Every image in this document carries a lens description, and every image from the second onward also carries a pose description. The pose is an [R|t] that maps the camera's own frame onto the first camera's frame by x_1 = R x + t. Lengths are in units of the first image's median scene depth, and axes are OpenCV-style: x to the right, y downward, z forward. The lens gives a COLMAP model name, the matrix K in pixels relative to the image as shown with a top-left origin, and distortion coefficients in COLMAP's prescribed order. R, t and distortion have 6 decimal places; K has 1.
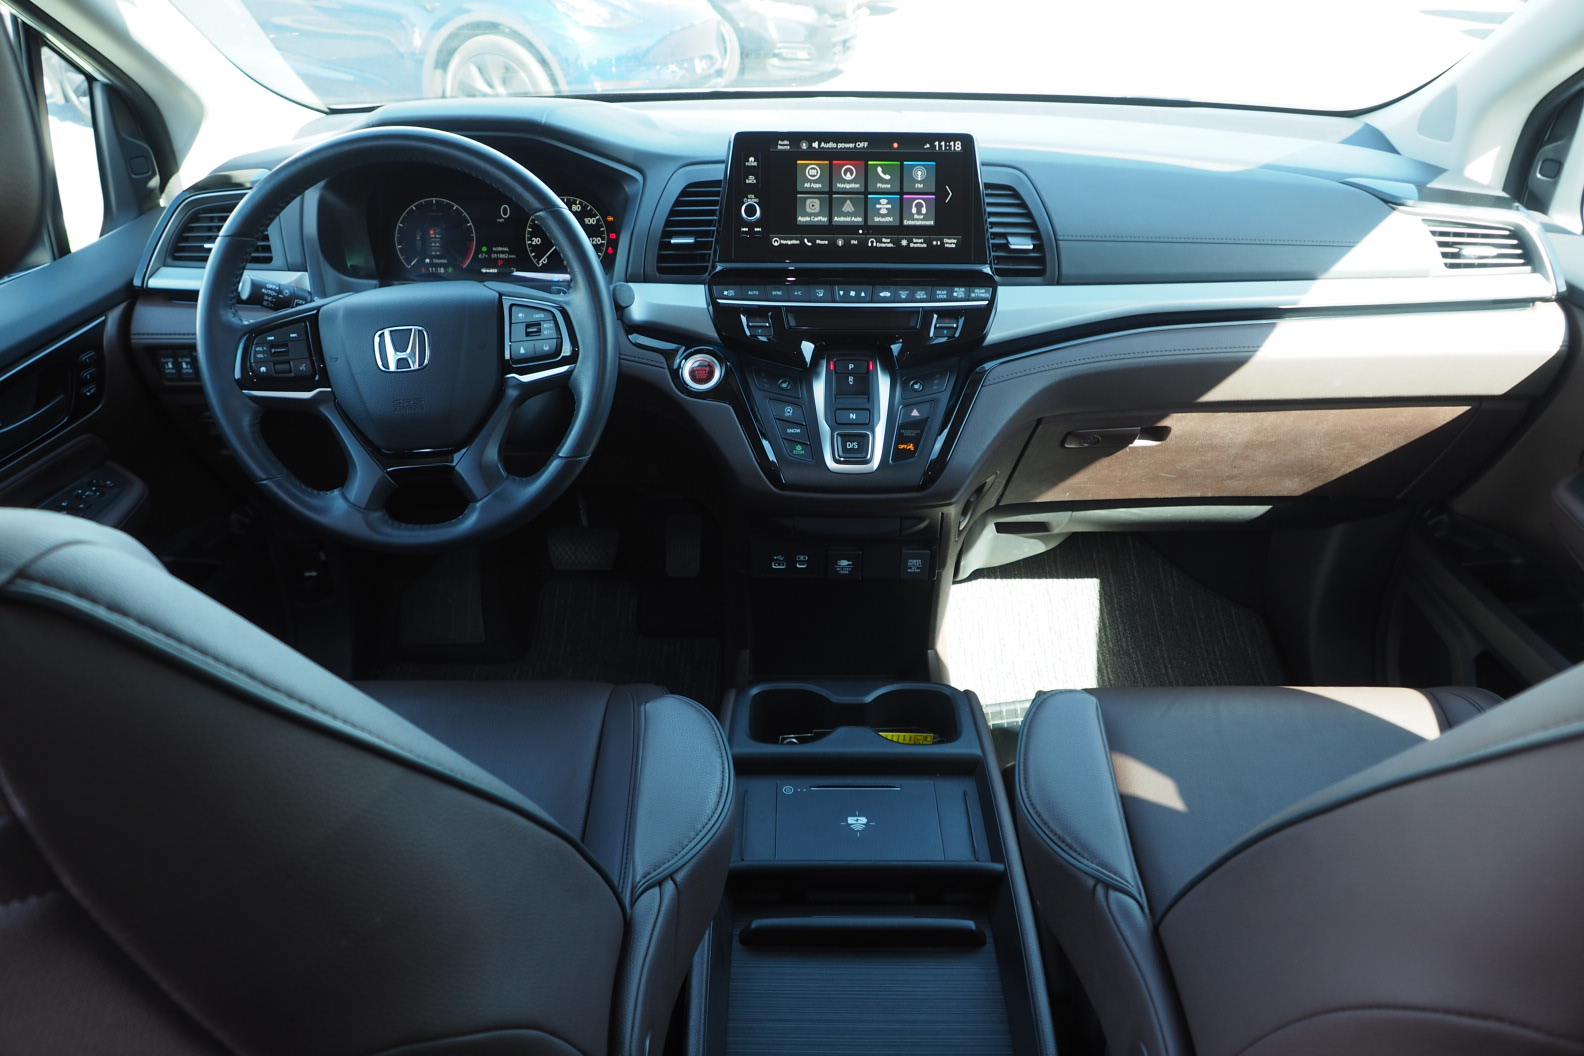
lens RADIAL K [[1119.6, 0, 803.8], [0, 1119.6, 516.8], [0, 0, 1]] dist [-0.033839, -0.004630]
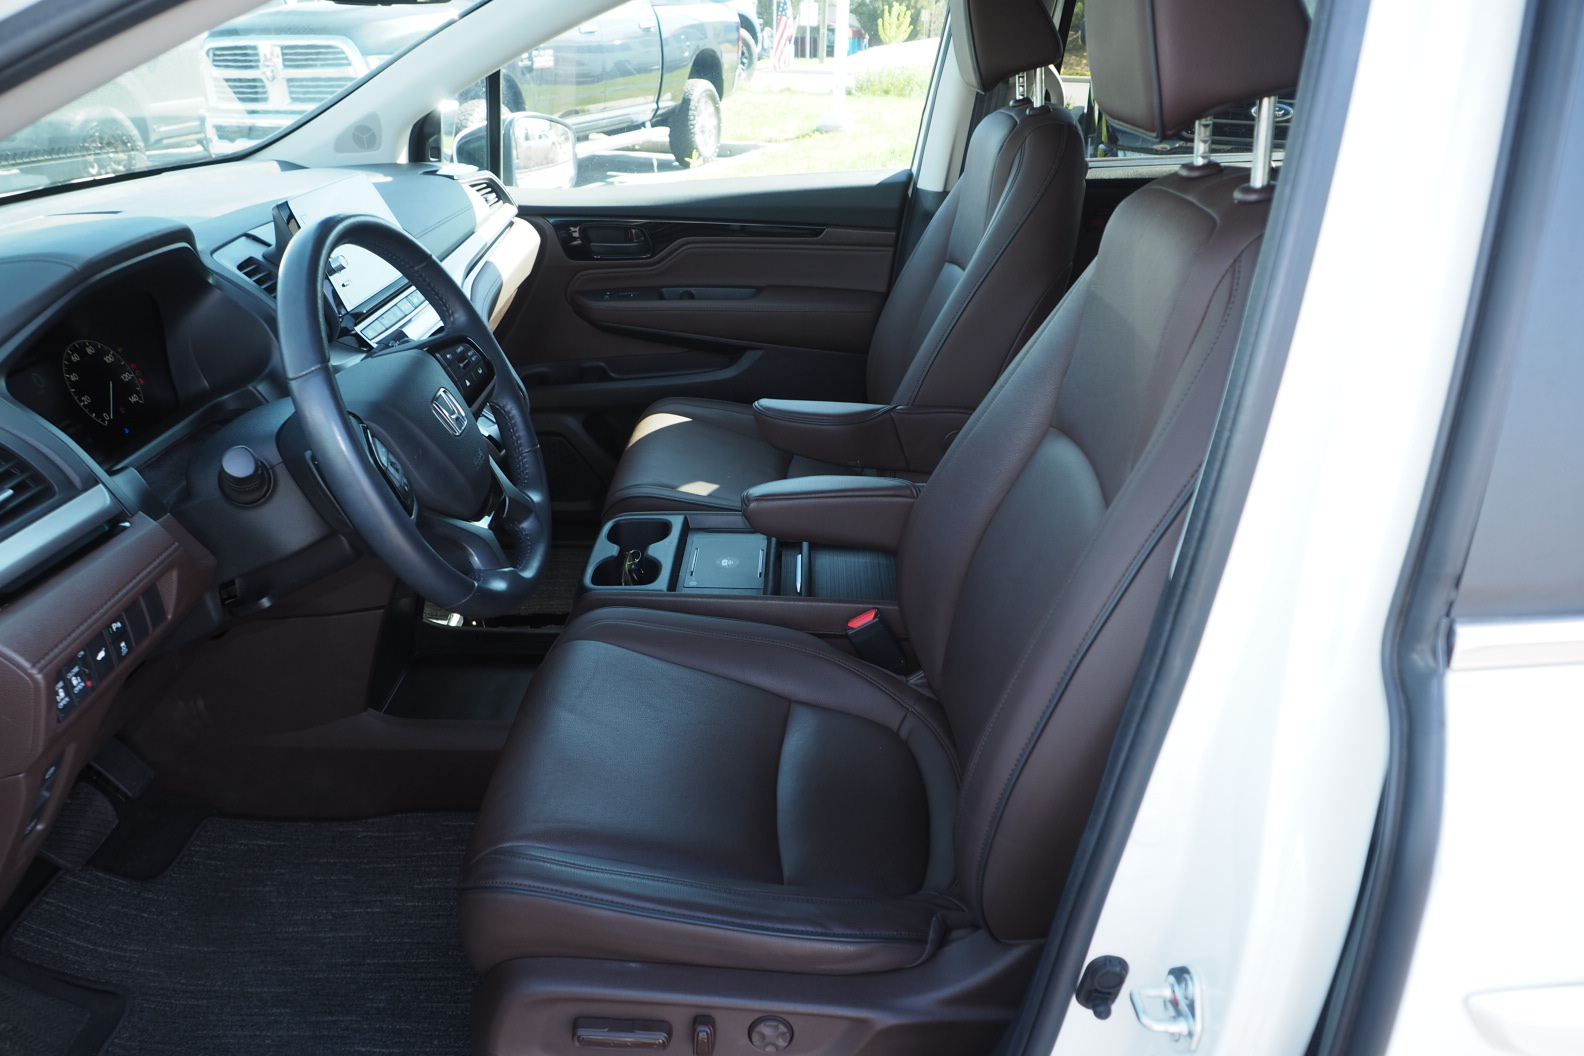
lens RADIAL K [[1119.6, 0, 775.8], [0, 1119.6, 501.9], [0, 0, 1]] dist [-0.033839, -0.004630]
pose [[0.017337, -0.404911, 0.914192, -1.128616], [0.489755, 0.800568, 0.345298, -0.249251], [-0.871688, 0.441744, 0.212187, 0.485620]]
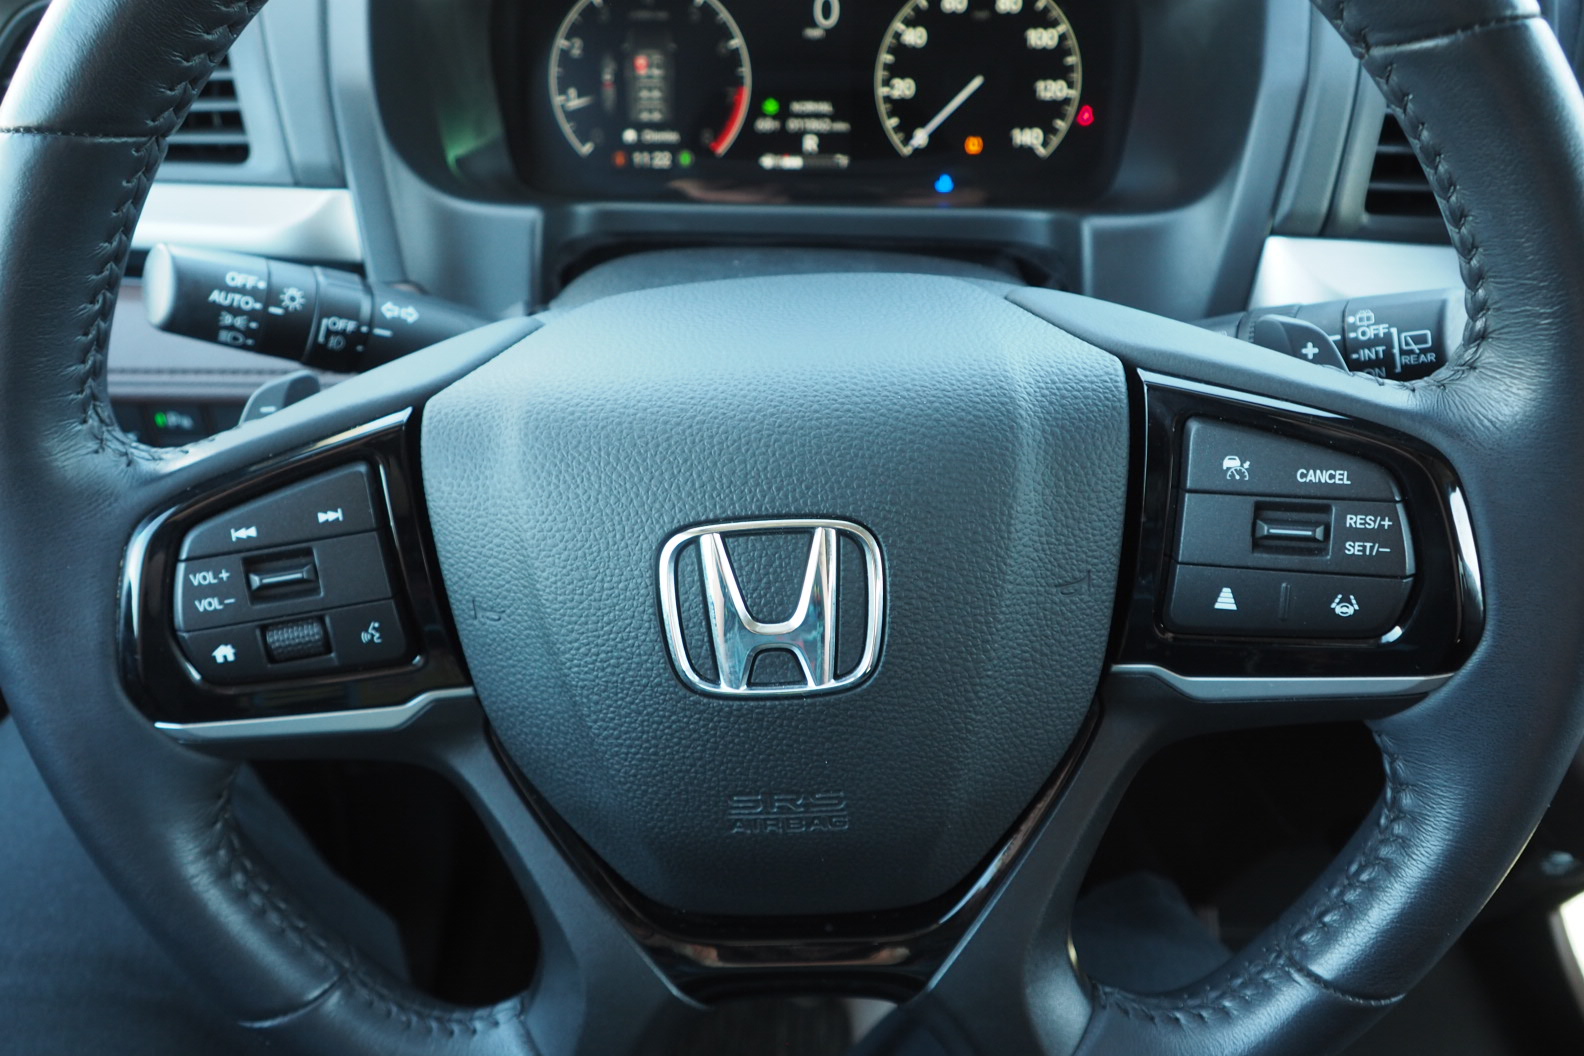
lens RADIAL K [[1119.6, 0, 782.1], [0, 1119.6, 540.9], [0, 0, 1]] dist [-0.033839, -0.004630]
pose [[0.999091, 0.022347, -0.036304, -0.300983], [-0.015369, 0.983135, 0.182237, -0.181100], [0.039764, -0.181513, 0.982584, 0.653092]]
